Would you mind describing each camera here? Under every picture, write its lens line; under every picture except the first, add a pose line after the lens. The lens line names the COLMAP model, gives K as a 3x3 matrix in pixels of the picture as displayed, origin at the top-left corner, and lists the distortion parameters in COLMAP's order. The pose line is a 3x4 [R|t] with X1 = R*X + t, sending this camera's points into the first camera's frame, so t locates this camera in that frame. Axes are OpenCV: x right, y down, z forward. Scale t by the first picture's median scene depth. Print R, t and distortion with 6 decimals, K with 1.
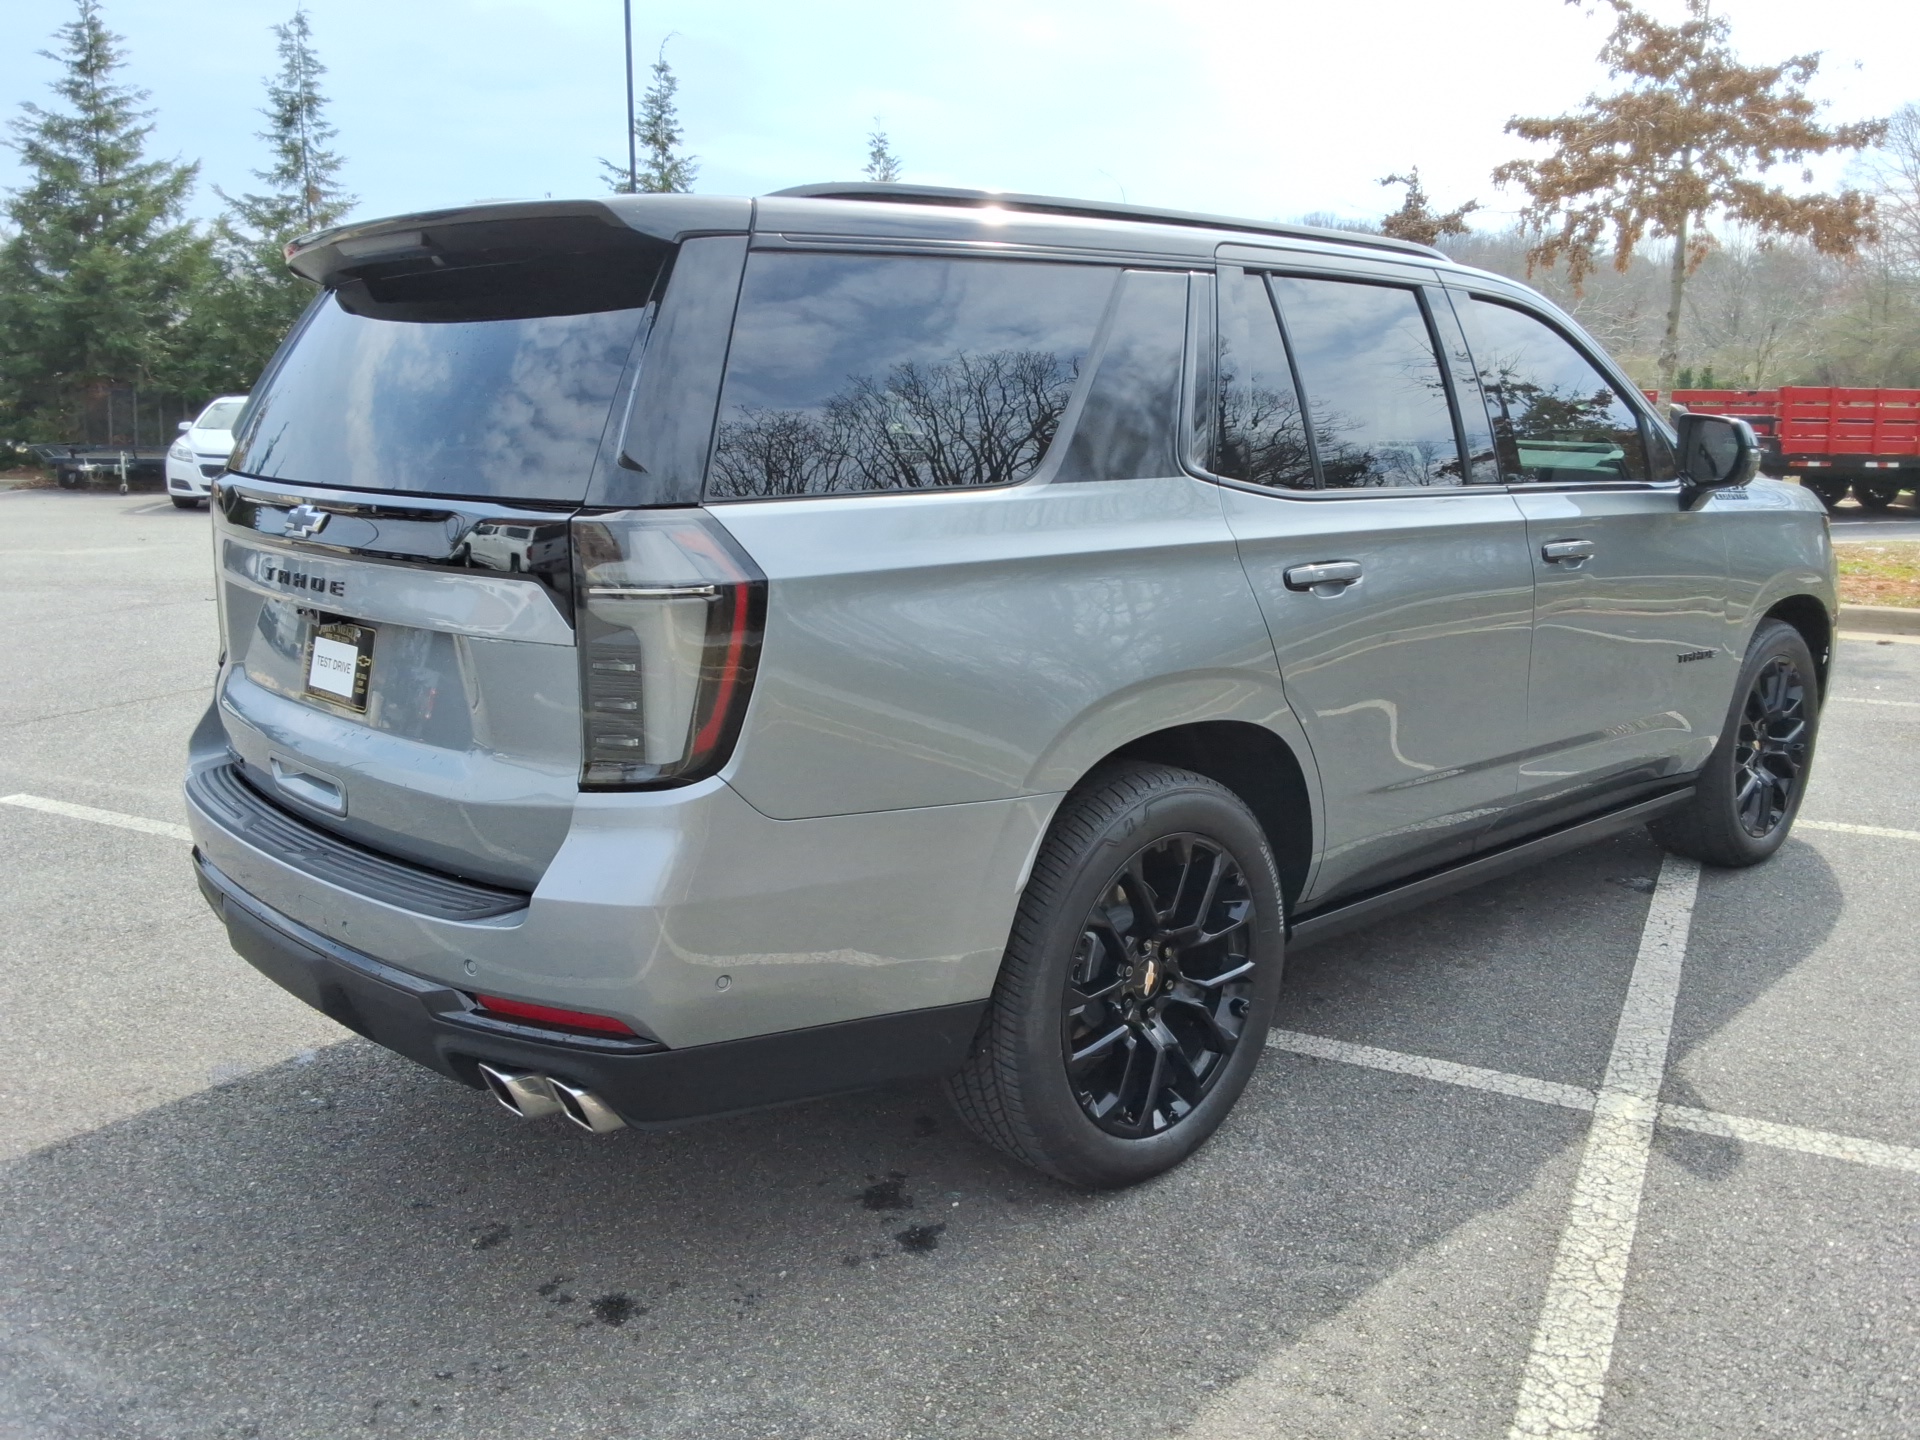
lens RADIAL K [[1538.3, 0, 967.5], [0, 1538.3, 714.6], [0, 0, 1]] dist [0.097396, -0.132021]
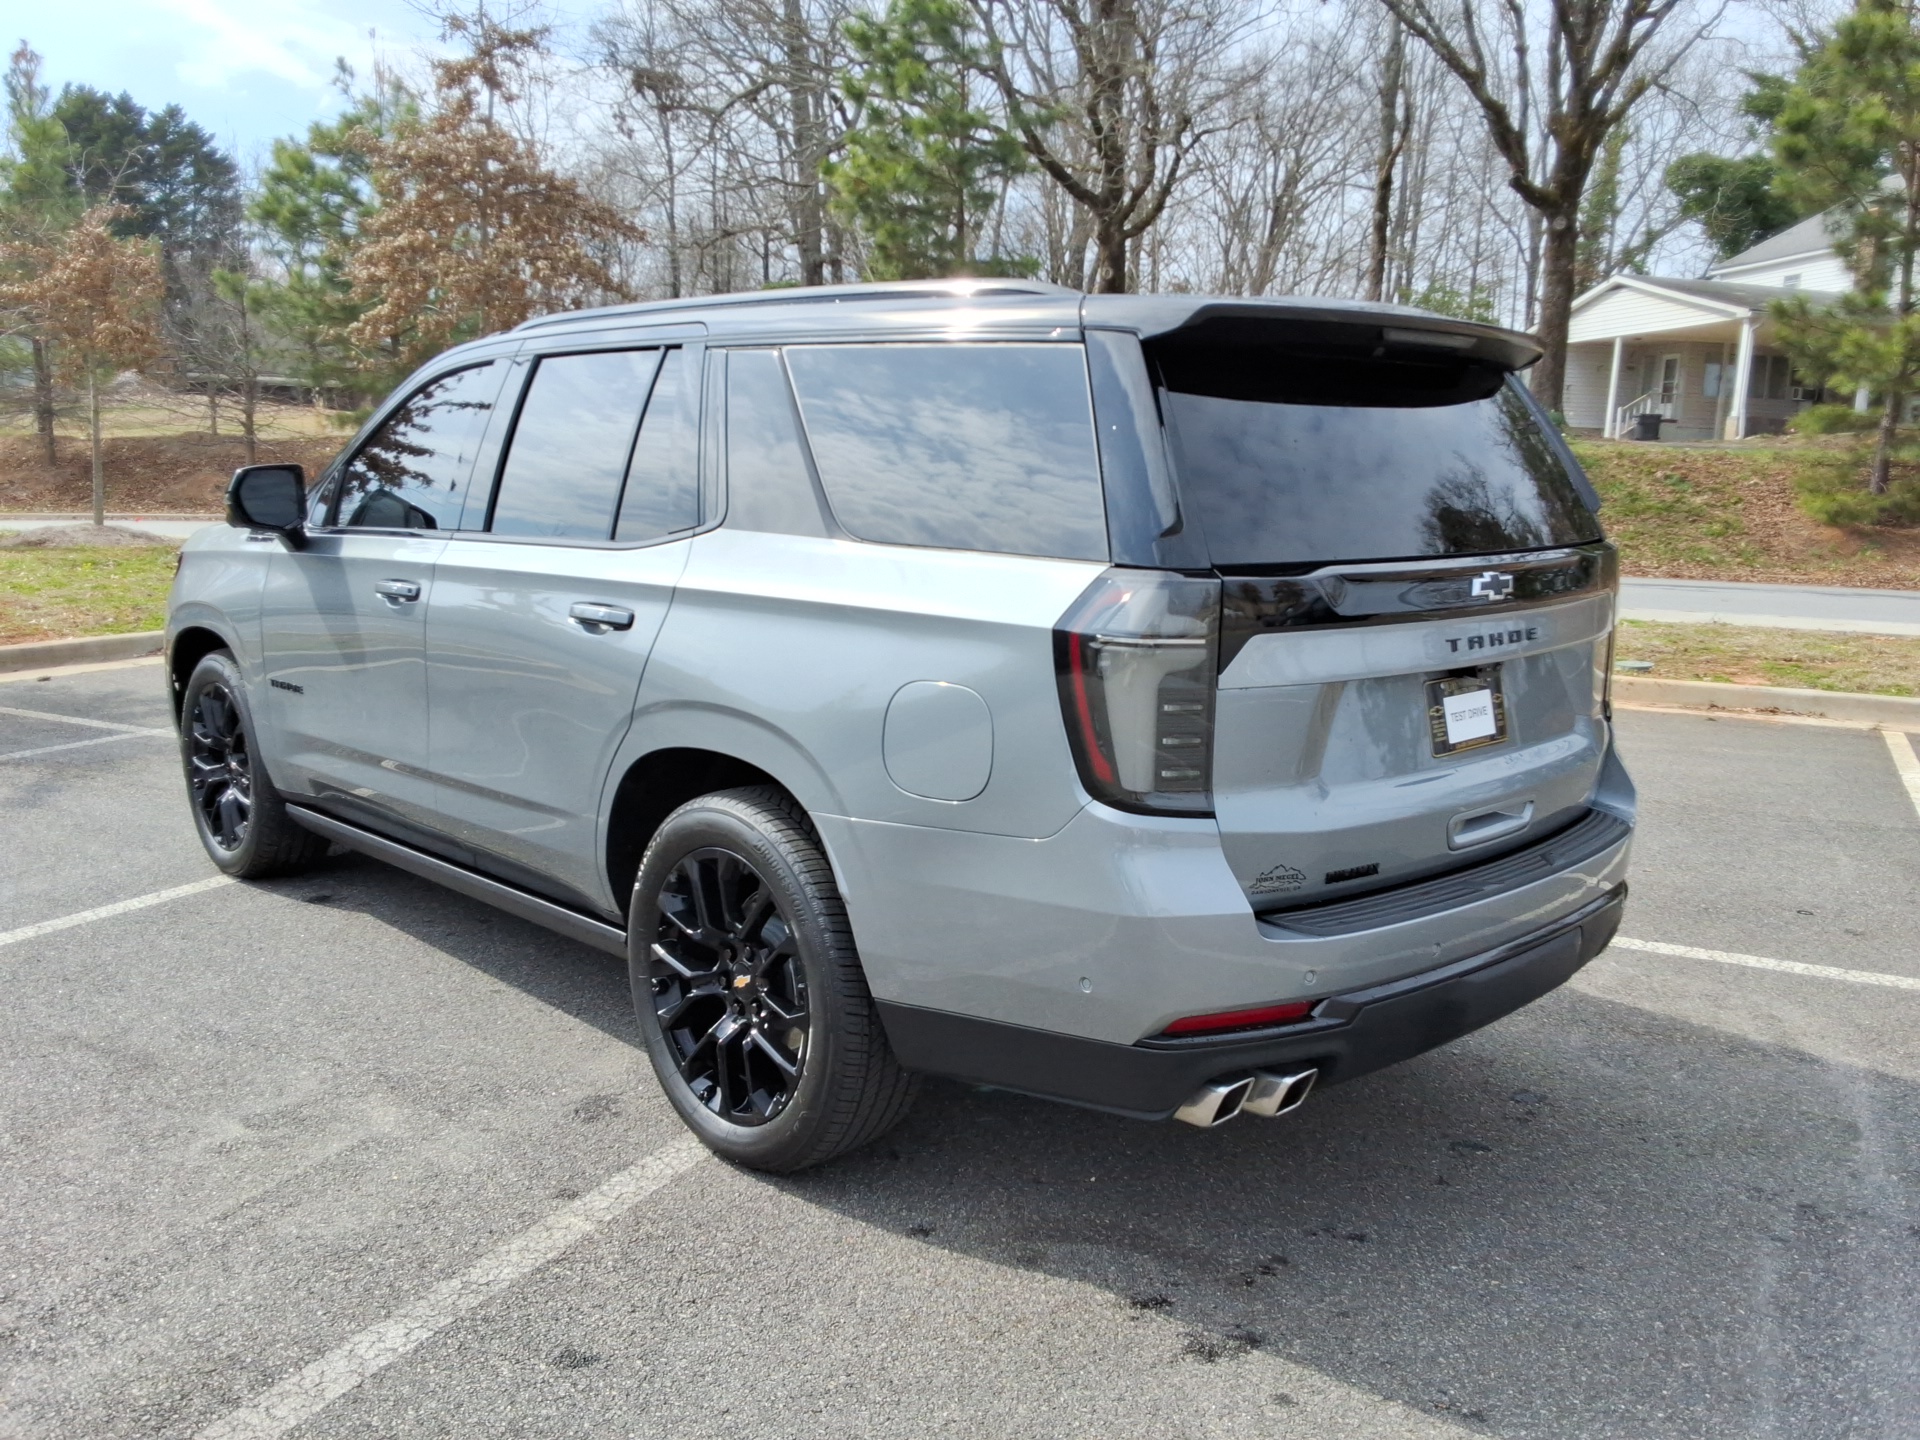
lens RADIAL K [[1518.4, 0, 994.3], [0, 1518.4, 716.8], [0, 0, 1]] dist [0.145493, -0.200969]
pose [[-0.015916, -0.165409, 0.986097, -1.255170], [0.188629, 0.968016, 0.165421, -0.233353], [-0.981919, 0.188639, 0.015794, 1.110588]]
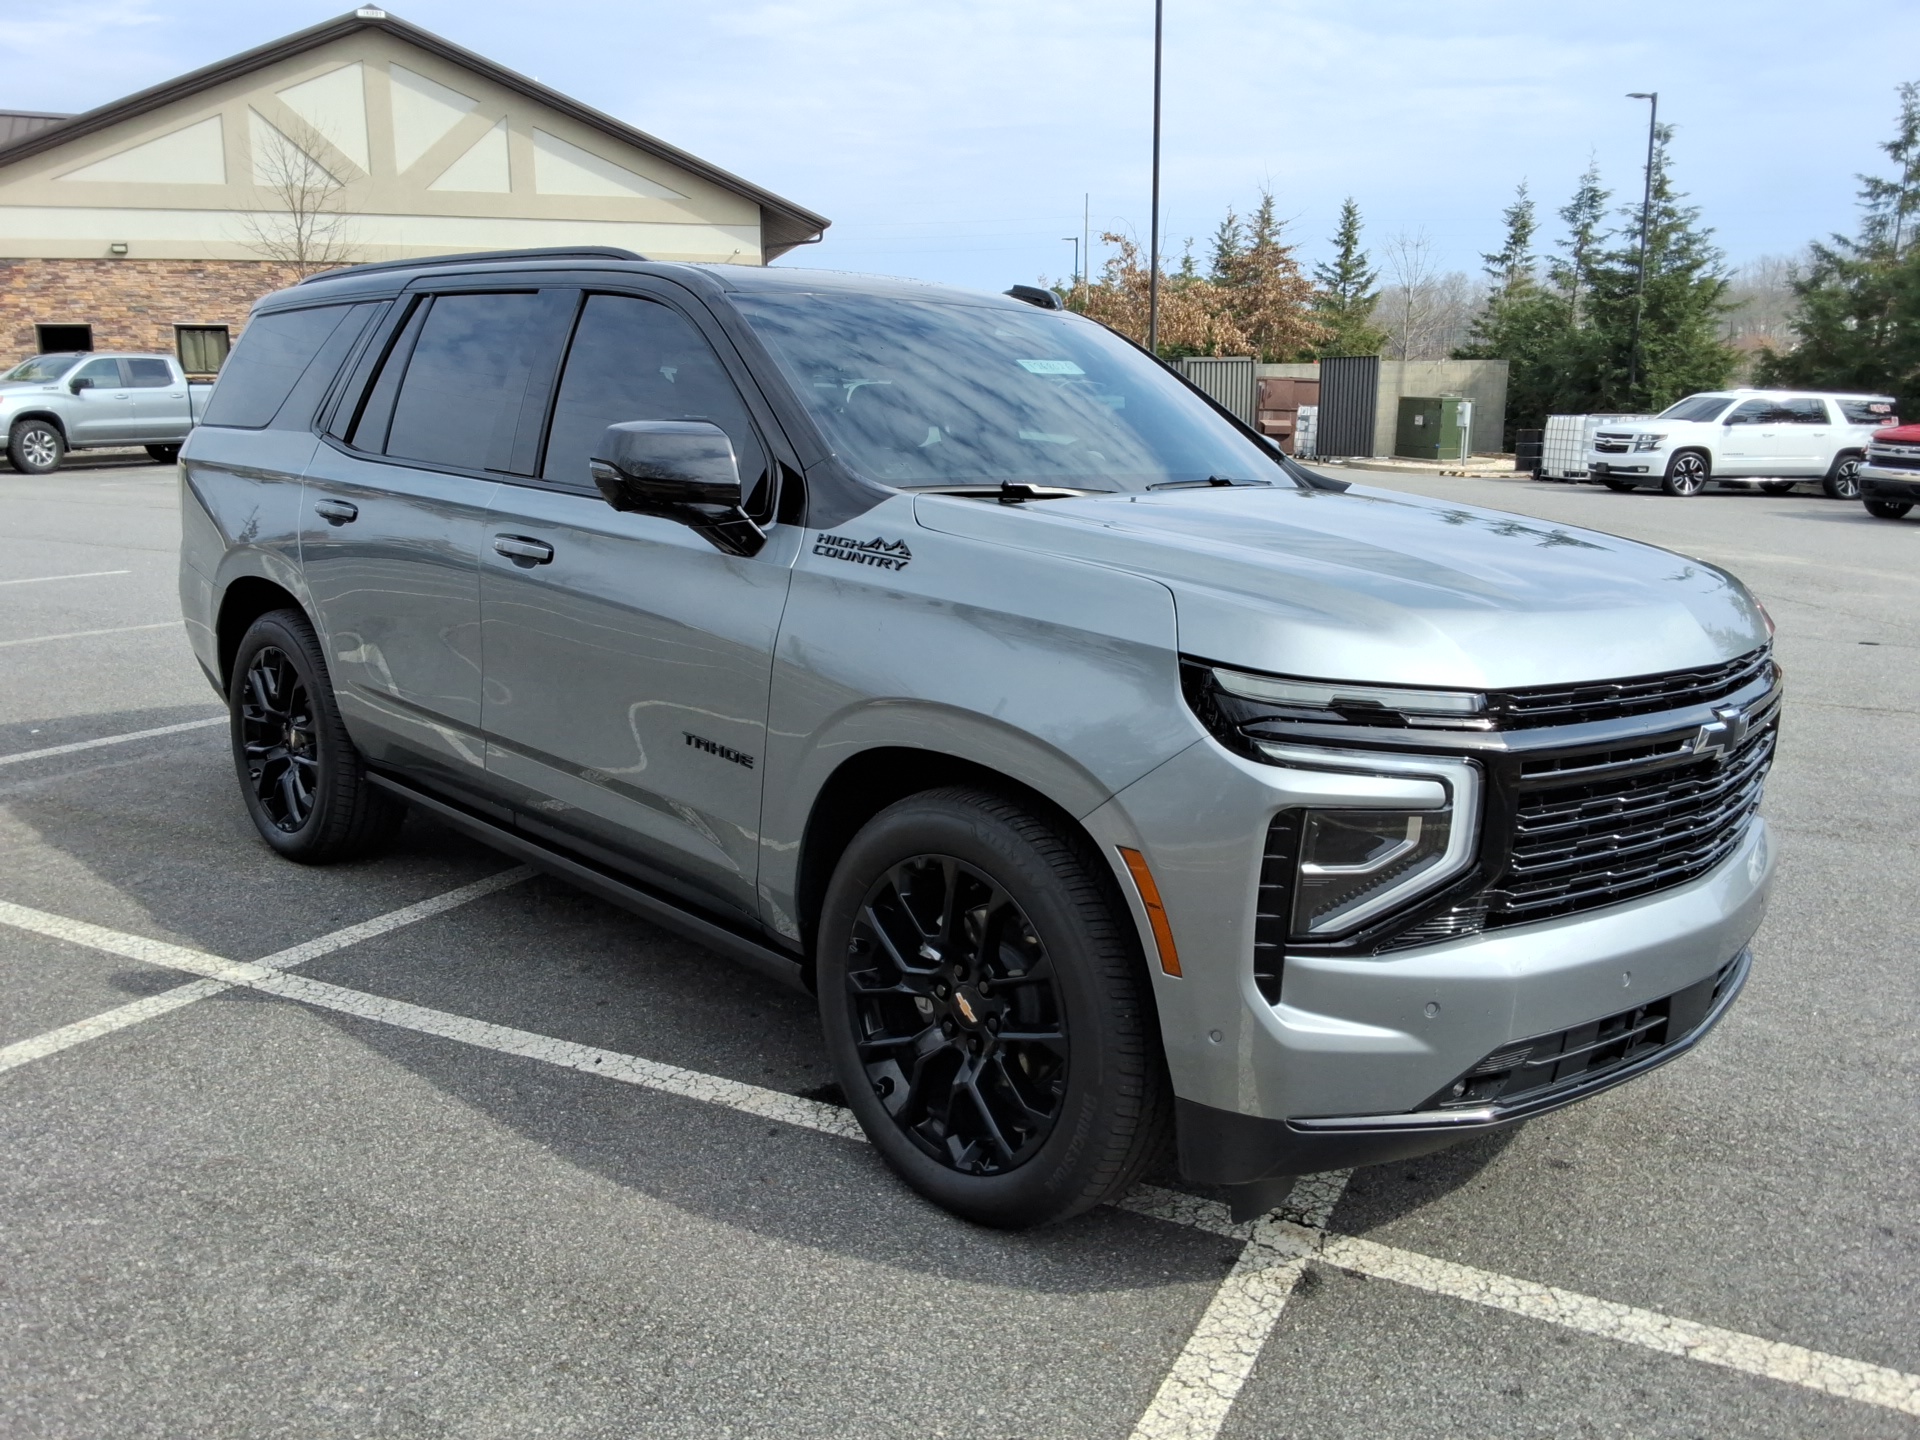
lens RADIAL K [[1559.5, 0, 967.2], [0, 1559.5, 719.9], [0, 0, 1]] dist [0.077801, -0.110184]
pose [[0.008614, 0.192639, -0.981232, 1.590521], [-0.227712, 0.955865, 0.185660, -0.291534], [0.973691, 0.221839, 0.052100, 1.449561]]
